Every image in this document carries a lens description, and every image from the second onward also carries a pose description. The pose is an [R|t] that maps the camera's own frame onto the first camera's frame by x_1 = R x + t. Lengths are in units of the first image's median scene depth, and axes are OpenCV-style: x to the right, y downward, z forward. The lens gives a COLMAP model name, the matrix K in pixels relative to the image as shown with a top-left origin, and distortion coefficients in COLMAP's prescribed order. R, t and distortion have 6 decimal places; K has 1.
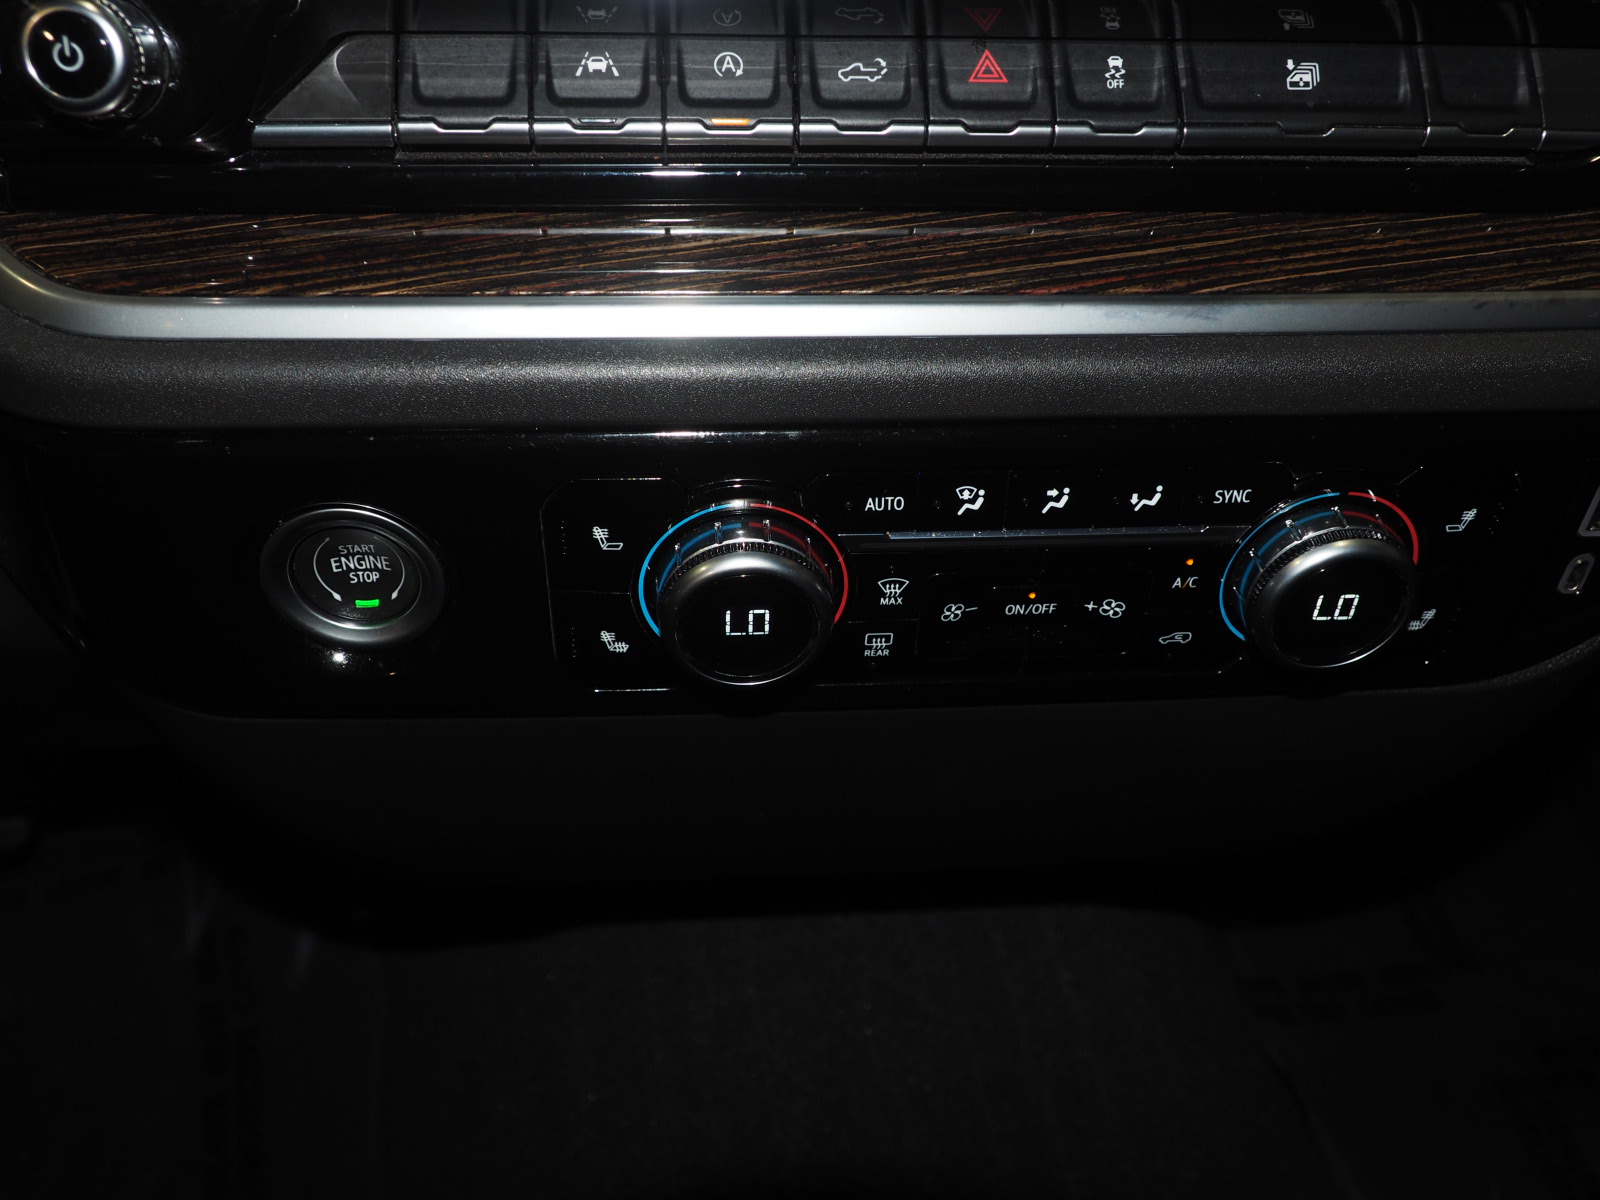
lens RADIAL K [[1373.8, 0, 800.0], [0, 1373.8, 600.0], [0, 0, 1]] dist [-0.025063, -0.000727]
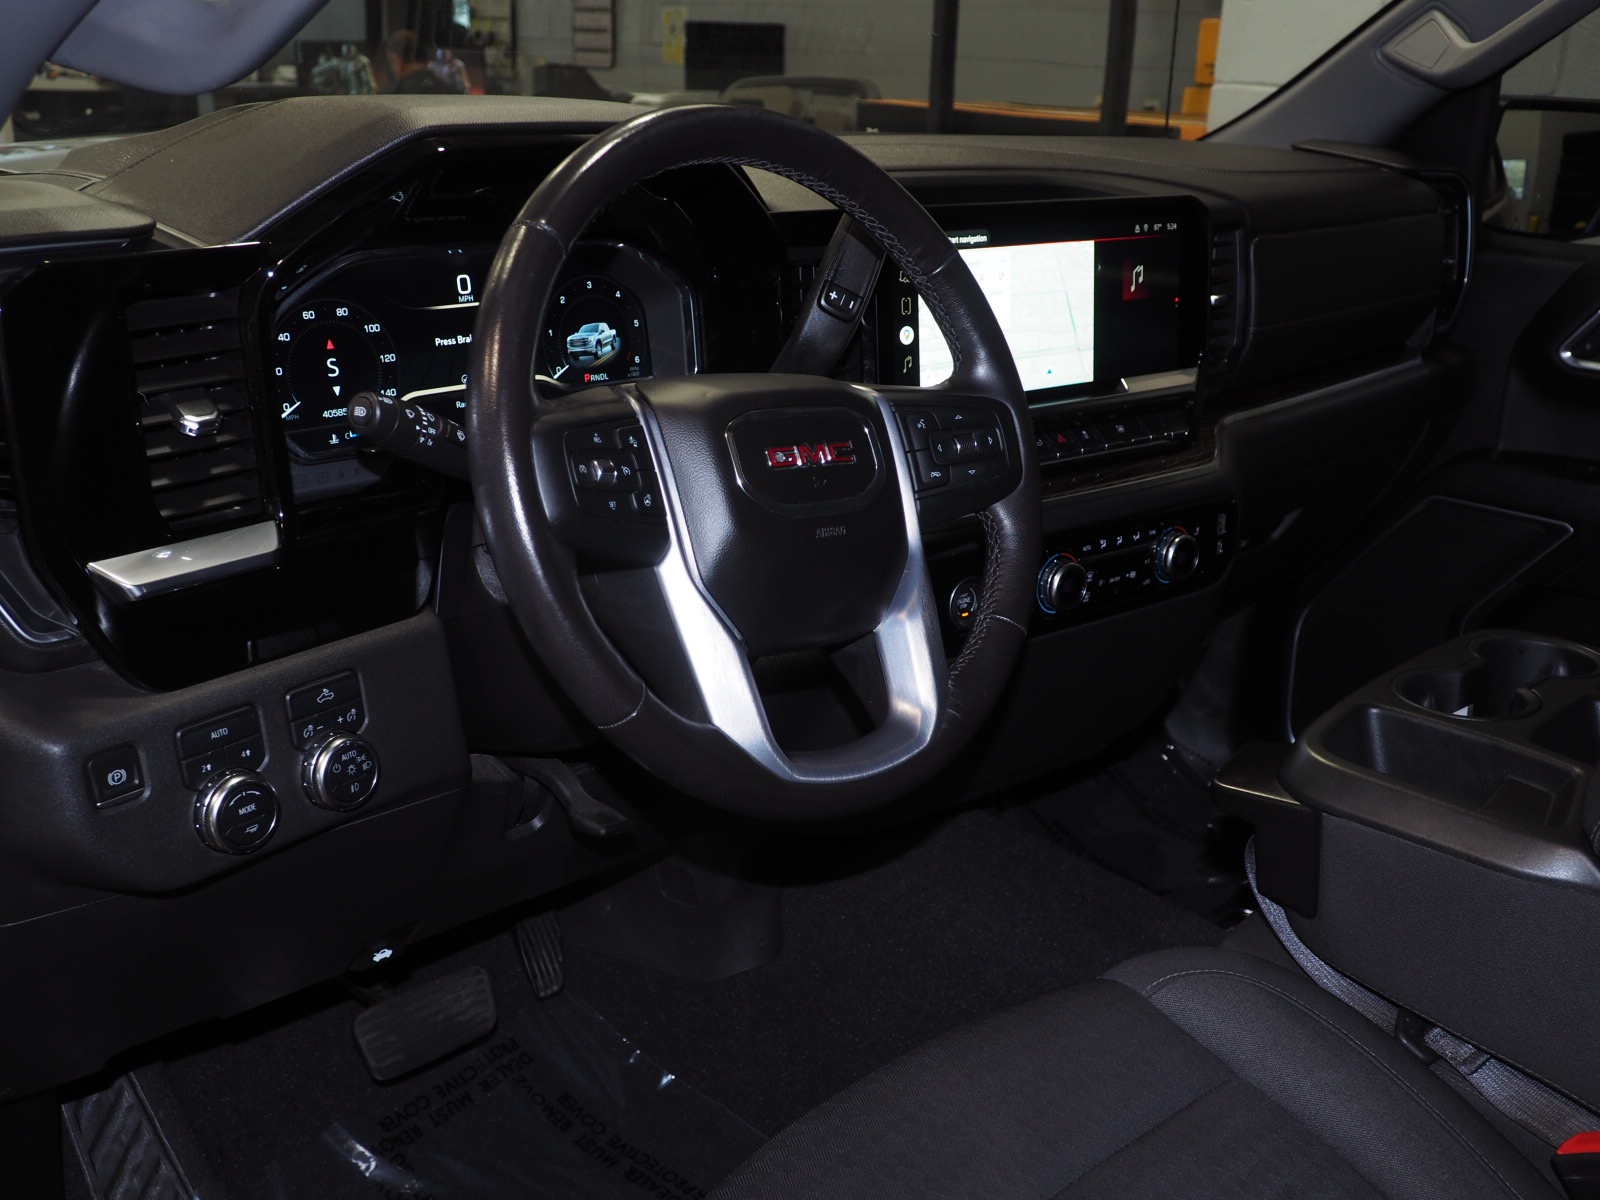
lens RADIAL K [[1565.7, 0, 800.0], [0, 1565.7, 600.0], [0, 0, 1]] dist [-0.042929, 0.023842]
pose [[0.835778, -0.192837, 0.514091, -2.567918], [0.369821, 0.889769, -0.267477, 0.825750], [-0.405842, 0.413673, 0.814964, -1.877724]]
